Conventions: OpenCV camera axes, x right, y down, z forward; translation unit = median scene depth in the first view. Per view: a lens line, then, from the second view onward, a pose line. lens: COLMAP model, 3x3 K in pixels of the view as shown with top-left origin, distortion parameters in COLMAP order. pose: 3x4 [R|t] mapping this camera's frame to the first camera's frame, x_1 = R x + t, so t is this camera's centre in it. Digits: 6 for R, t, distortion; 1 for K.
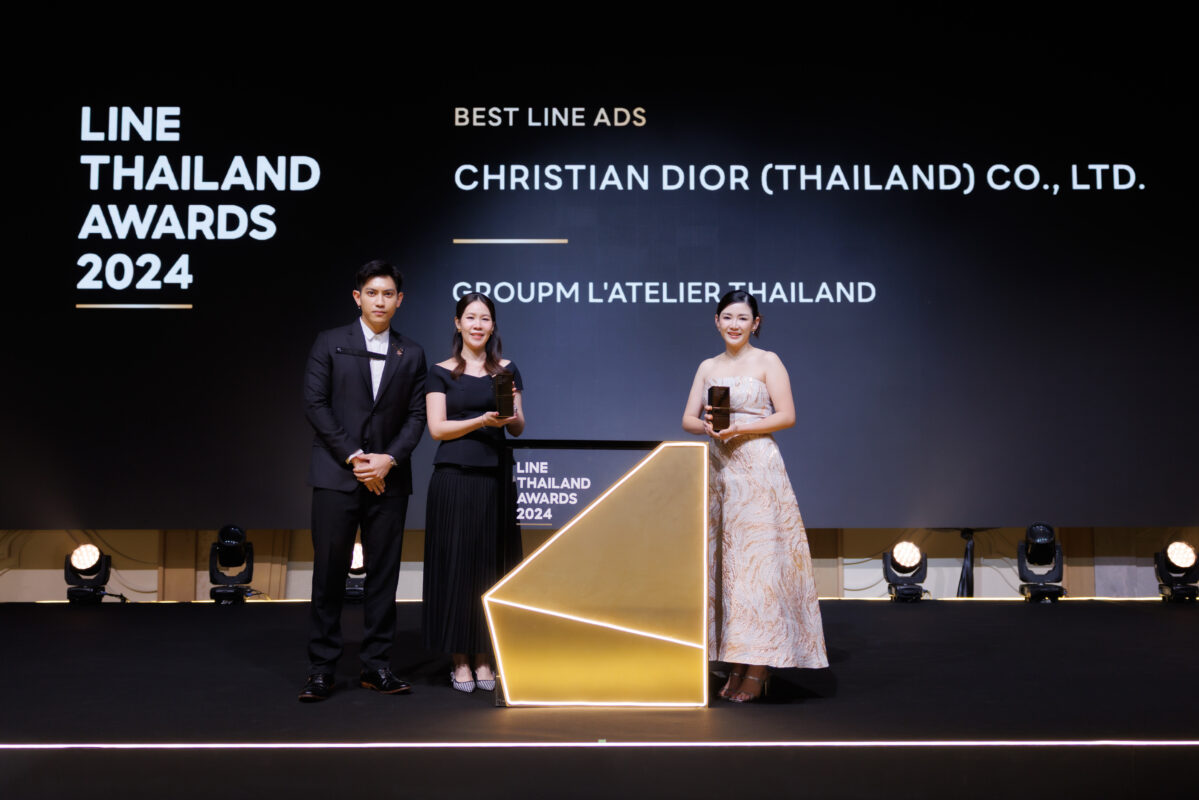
lens RADIAL K [[2260.0, 0, 599.5], [0, 2260.0, 400.0], [0, 0, 1]] dist [0.440525, -0.037264]
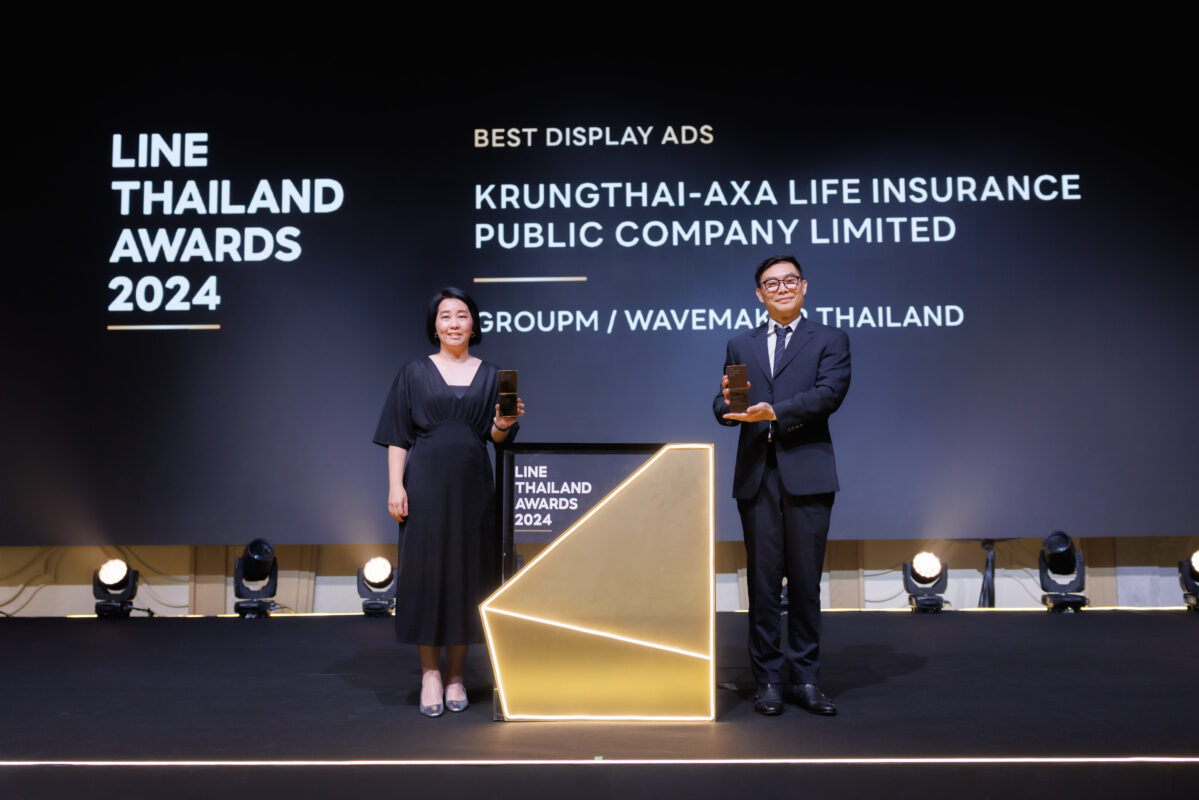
lens RADIAL K [[1908.6, 0, 593.2], [0, 1908.6, 408.6], [0, 0, 1]] dist [0.290081, 0.104556]
pose [[0.999071, -0.010539, -0.041775, 0.024457], [0.009564, 0.999679, -0.023480, 0.017534], [0.042009, 0.023058, 0.998851, 0.147493]]
